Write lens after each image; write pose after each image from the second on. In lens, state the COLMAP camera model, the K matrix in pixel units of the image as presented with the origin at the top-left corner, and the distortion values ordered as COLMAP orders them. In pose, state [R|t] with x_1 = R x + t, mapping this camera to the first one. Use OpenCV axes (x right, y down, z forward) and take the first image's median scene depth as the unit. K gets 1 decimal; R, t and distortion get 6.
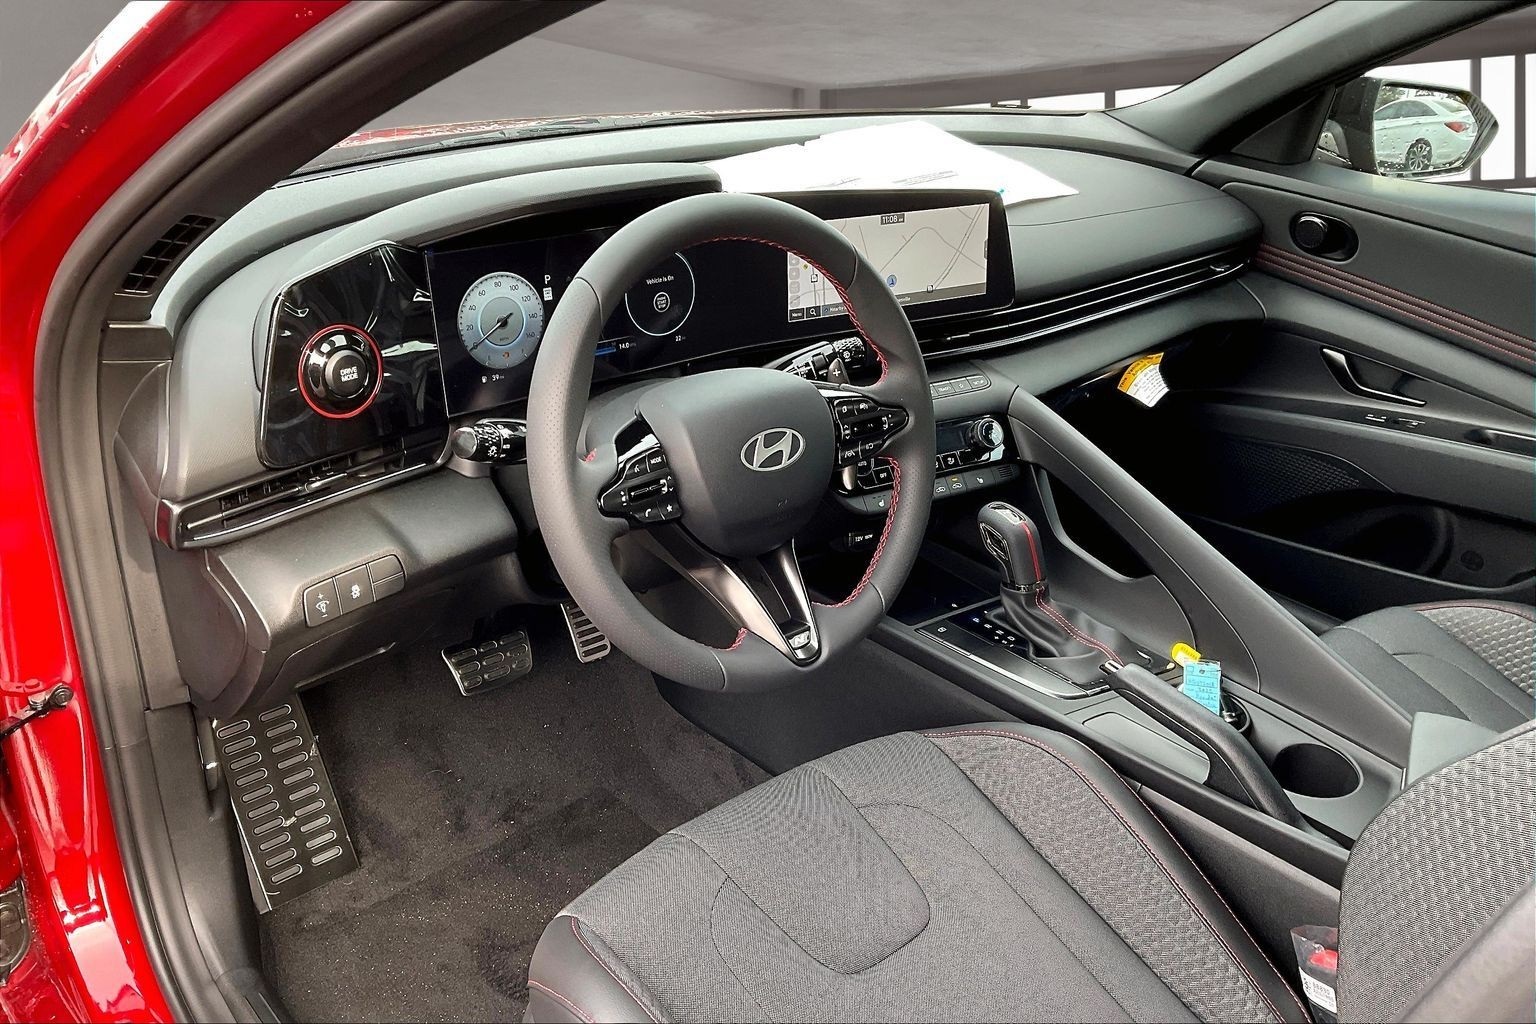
lens RADIAL K [[1261.4, 0, 759.9], [0, 1261.4, 497.9], [0, 0, 1]] dist [0.138496, -0.286352]
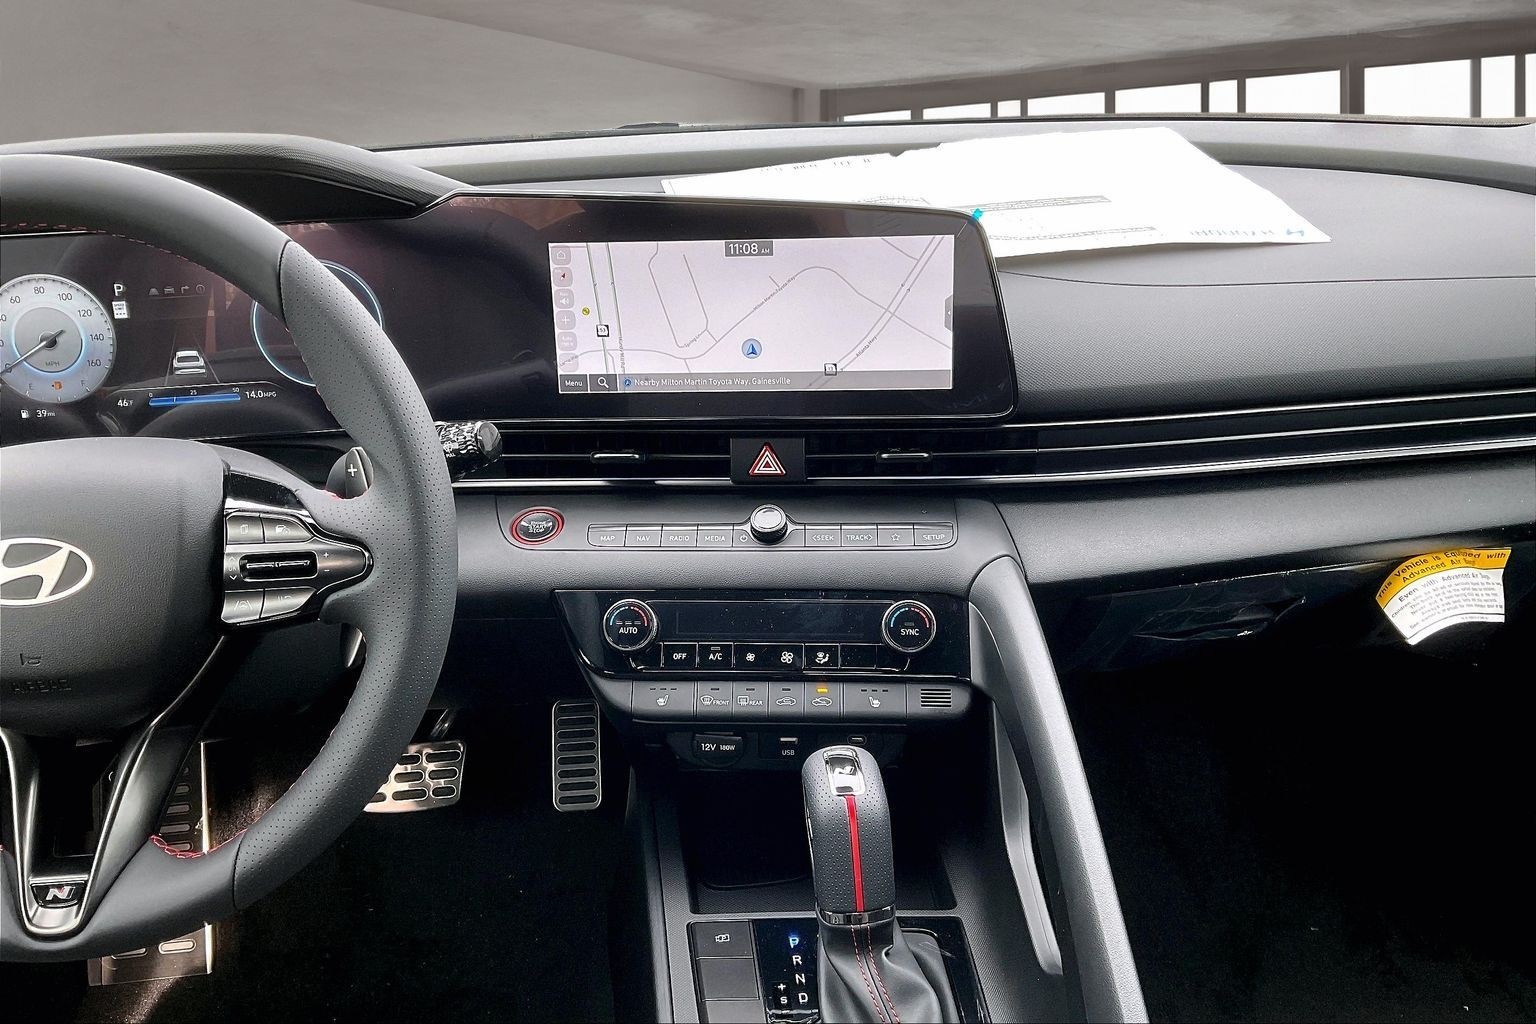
lens RADIAL K [[1261.4, 0, 759.9], [0, 1261.4, 497.9], [0, 0, 1]] dist [0.138496, -0.286352]
pose [[0.813450, 0.149828, -0.562006, 0.468181], [-0.182766, 0.983153, -0.002432, -0.100182], [0.552174, 0.104694, 0.827130, 0.506739]]
